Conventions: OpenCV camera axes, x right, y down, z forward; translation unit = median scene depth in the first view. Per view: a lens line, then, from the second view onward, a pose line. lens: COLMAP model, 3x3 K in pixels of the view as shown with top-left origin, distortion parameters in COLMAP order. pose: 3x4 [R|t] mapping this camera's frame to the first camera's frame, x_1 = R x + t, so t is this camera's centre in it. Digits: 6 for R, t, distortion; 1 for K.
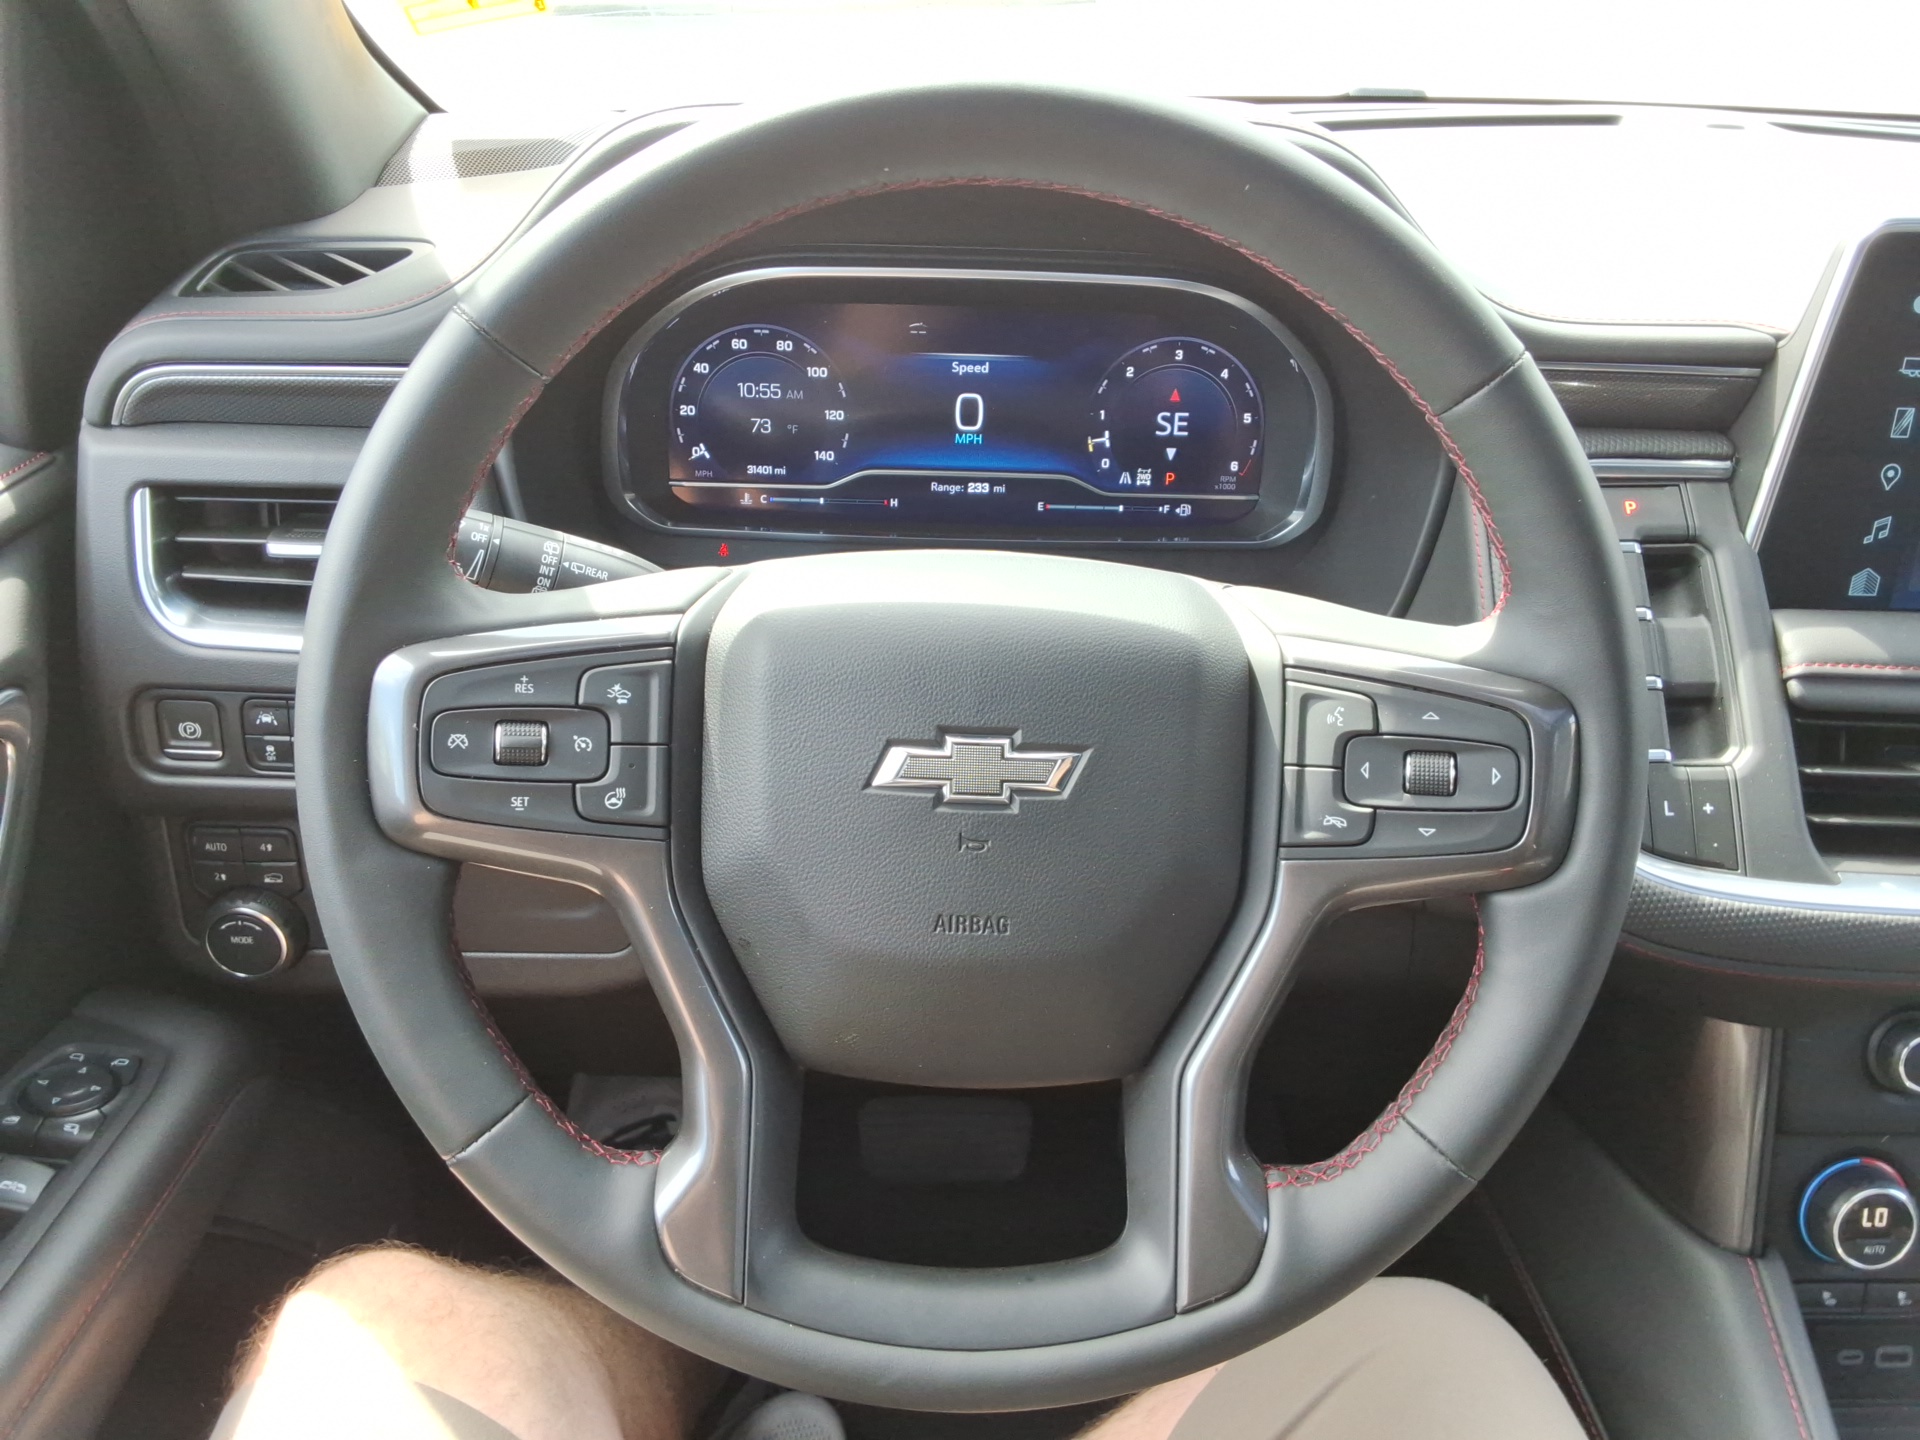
lens RADIAL K [[1542.4, 0, 980.6], [0, 1542.4, 697.4], [0, 0, 1]] dist [0.127868, -0.210904]
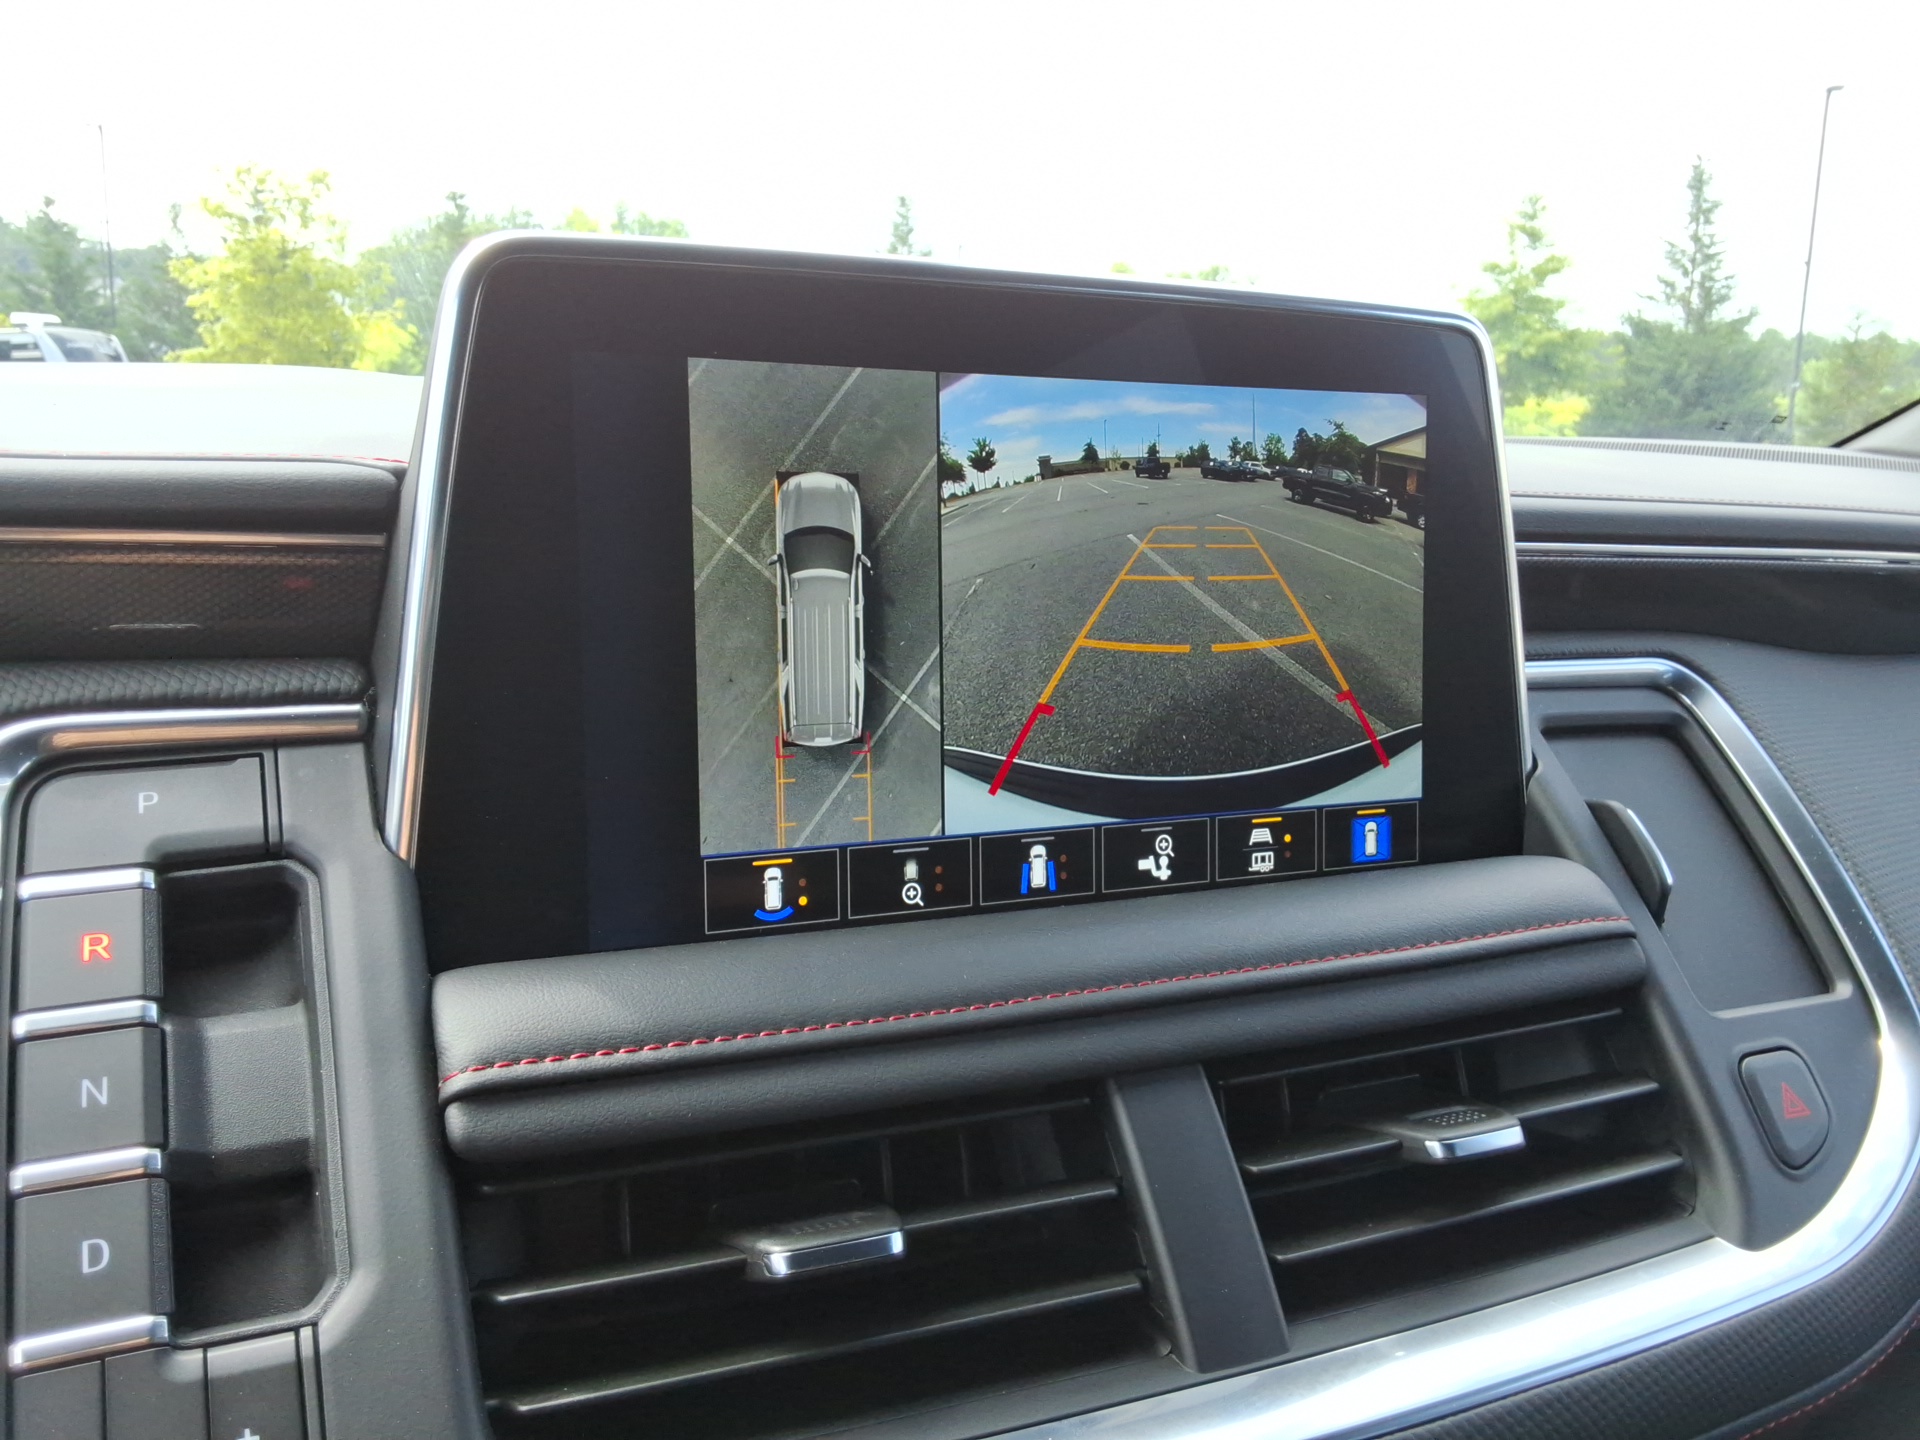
lens RADIAL K [[1536.4, 0, 982.5], [0, 1536.4, 697.7], [0, 0, 1]] dist [0.134143, -0.210608]
pose [[0.916861, -0.062059, 0.394354, 0.468466], [0.173546, 0.951576, -0.253741, 0.018874], [-0.359511, 0.301084, 0.883233, 0.463932]]
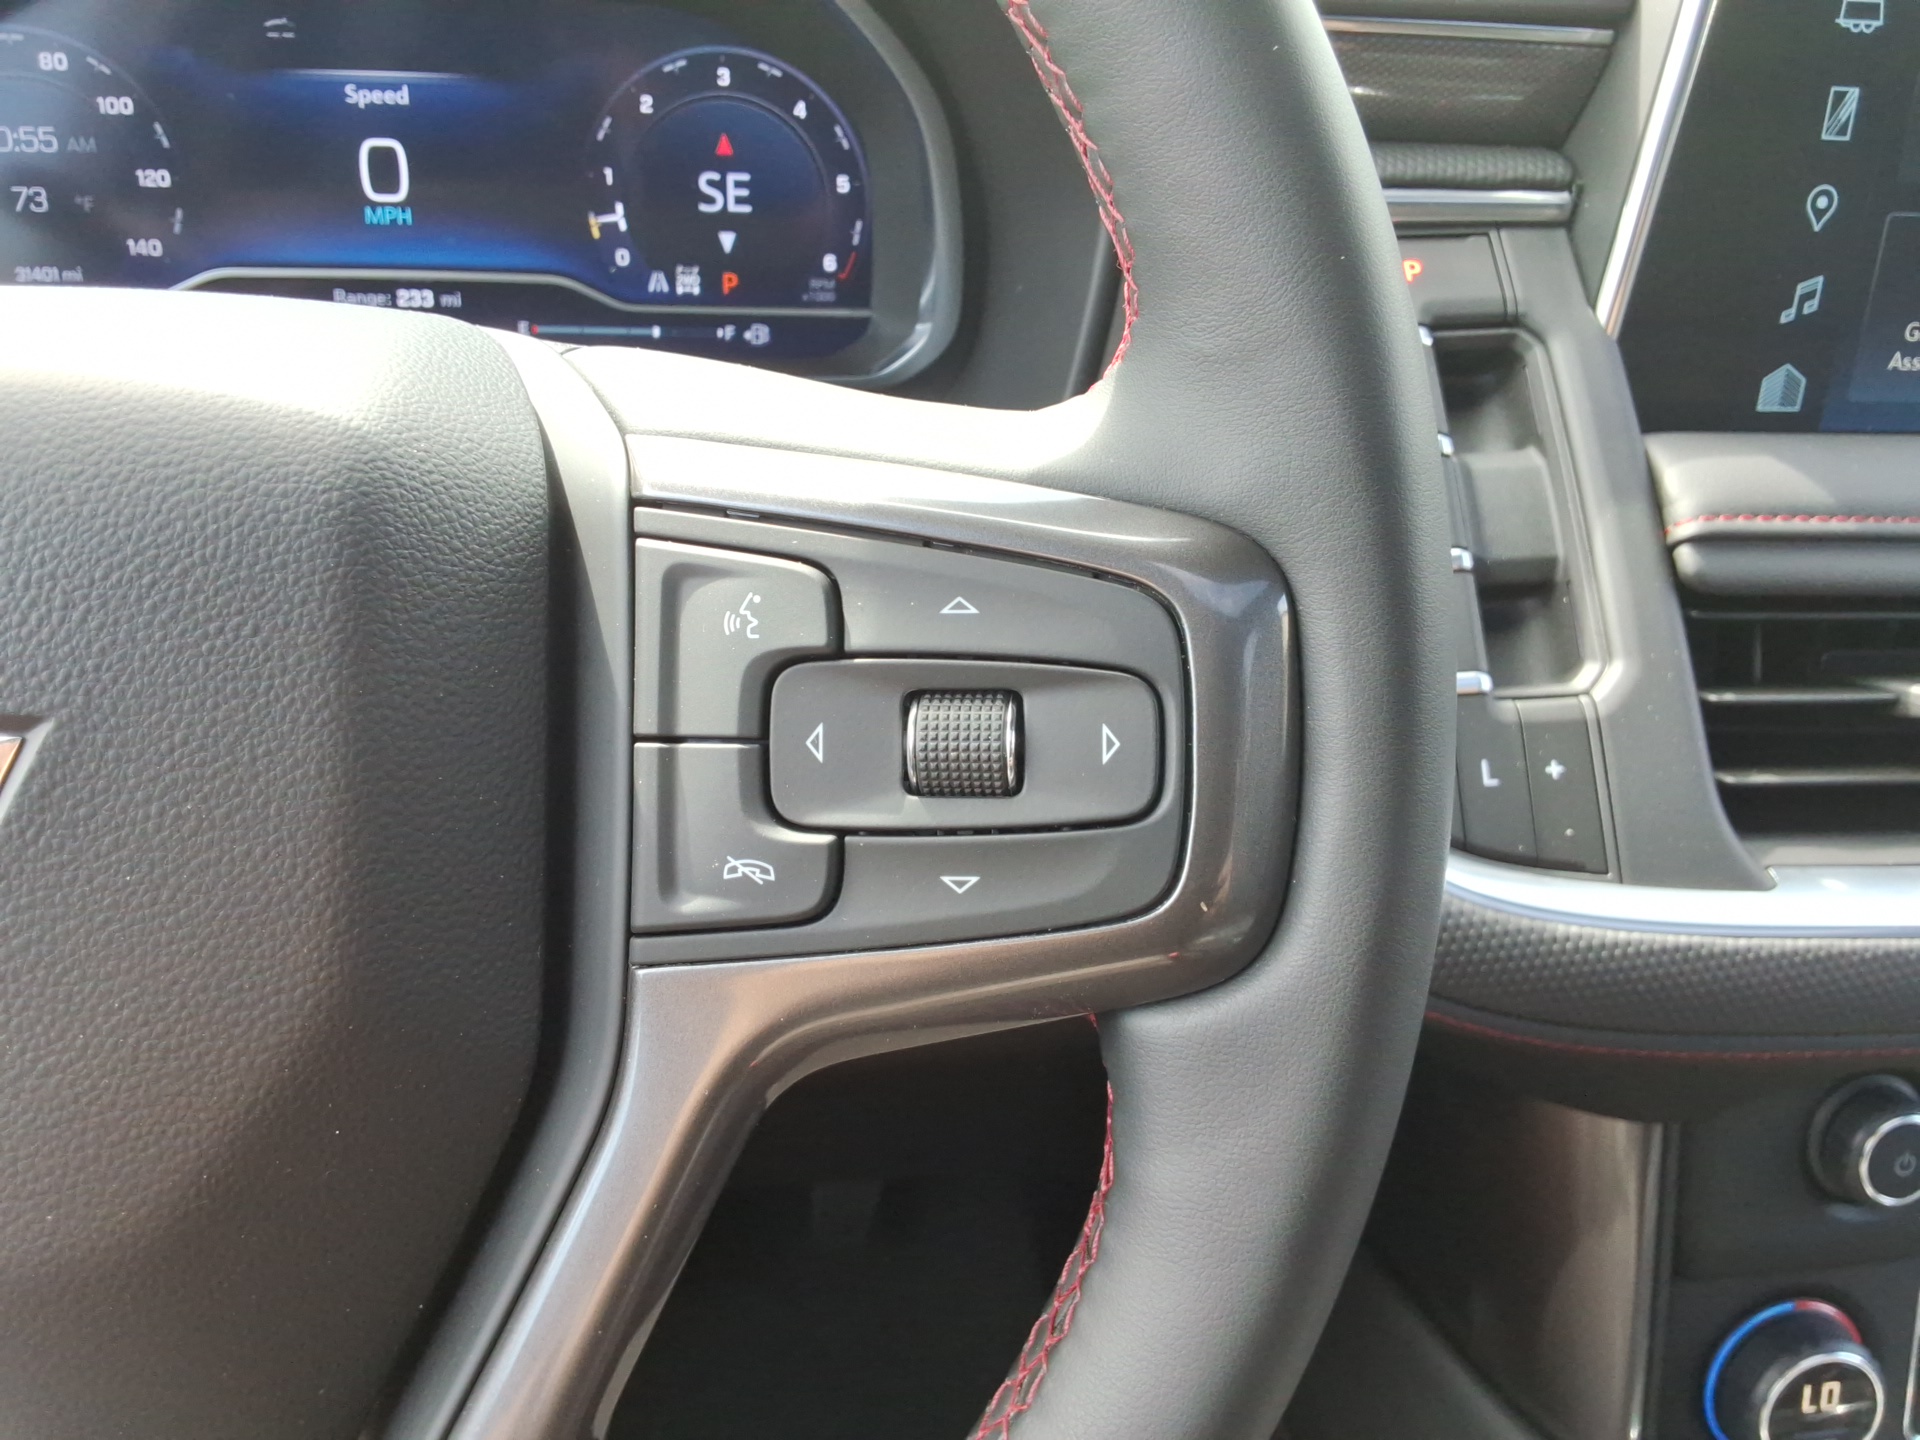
lens RADIAL K [[1571.5, 0, 987.5], [0, 1571.5, 688.0], [0, 0, 1]] dist [0.121102, -0.210684]
pose [[0.992161, -0.042229, 0.117611, 0.178073], [0.039869, 0.998955, 0.022345, 0.017899], [-0.118432, -0.017481, 0.992808, 0.419870]]
